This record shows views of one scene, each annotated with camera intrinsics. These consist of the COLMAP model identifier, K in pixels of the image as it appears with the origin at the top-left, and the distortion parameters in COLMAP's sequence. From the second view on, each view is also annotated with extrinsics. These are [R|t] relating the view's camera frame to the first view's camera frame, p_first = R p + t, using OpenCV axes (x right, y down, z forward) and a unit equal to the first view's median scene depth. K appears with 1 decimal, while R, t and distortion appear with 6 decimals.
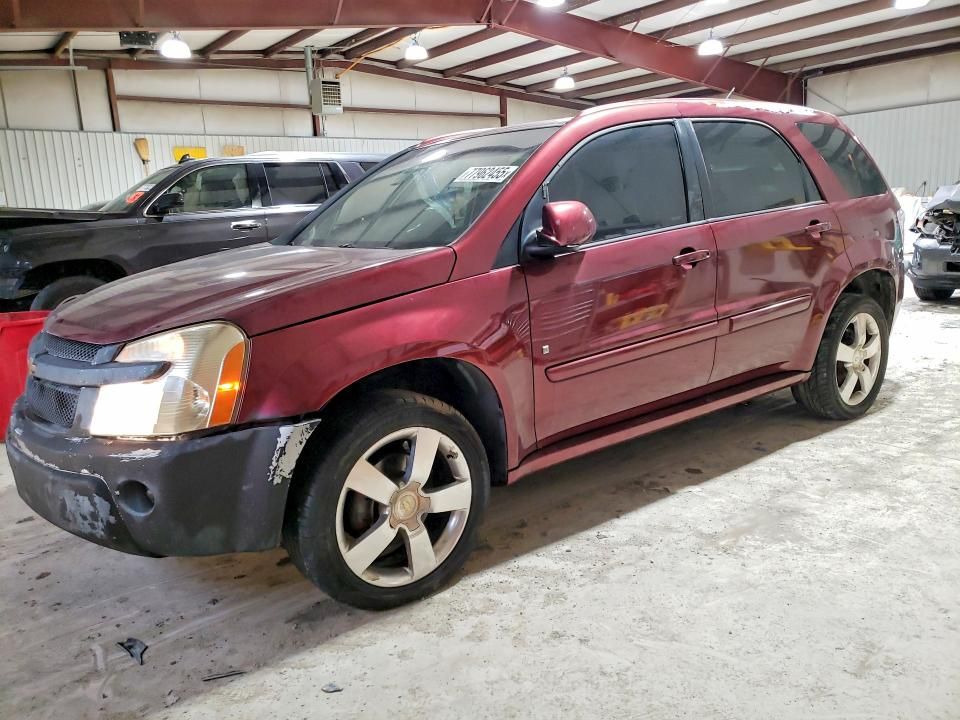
lens RADIAL K [[746.4, 0, 480.0], [0, 746.4, 360.0], [0, 0, 1]] dist [0.011194, 0.043586]
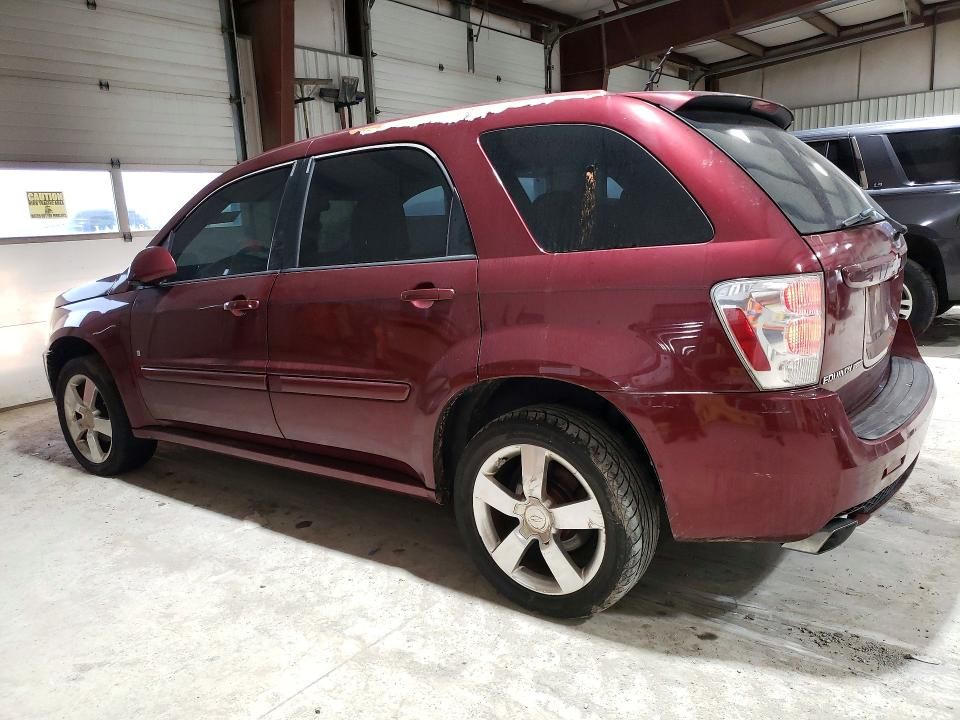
lens RADIAL K [[746.4, 0, 480.0], [0, 746.4, 360.0], [0, 0, 1]] dist [0.011194, 0.043586]
pose [[0.258847, 0.201542, -0.944658, 1.244739], [-0.149298, 0.974585, 0.167017, -0.261308], [0.954310, 0.097804, 0.282358, 0.944314]]
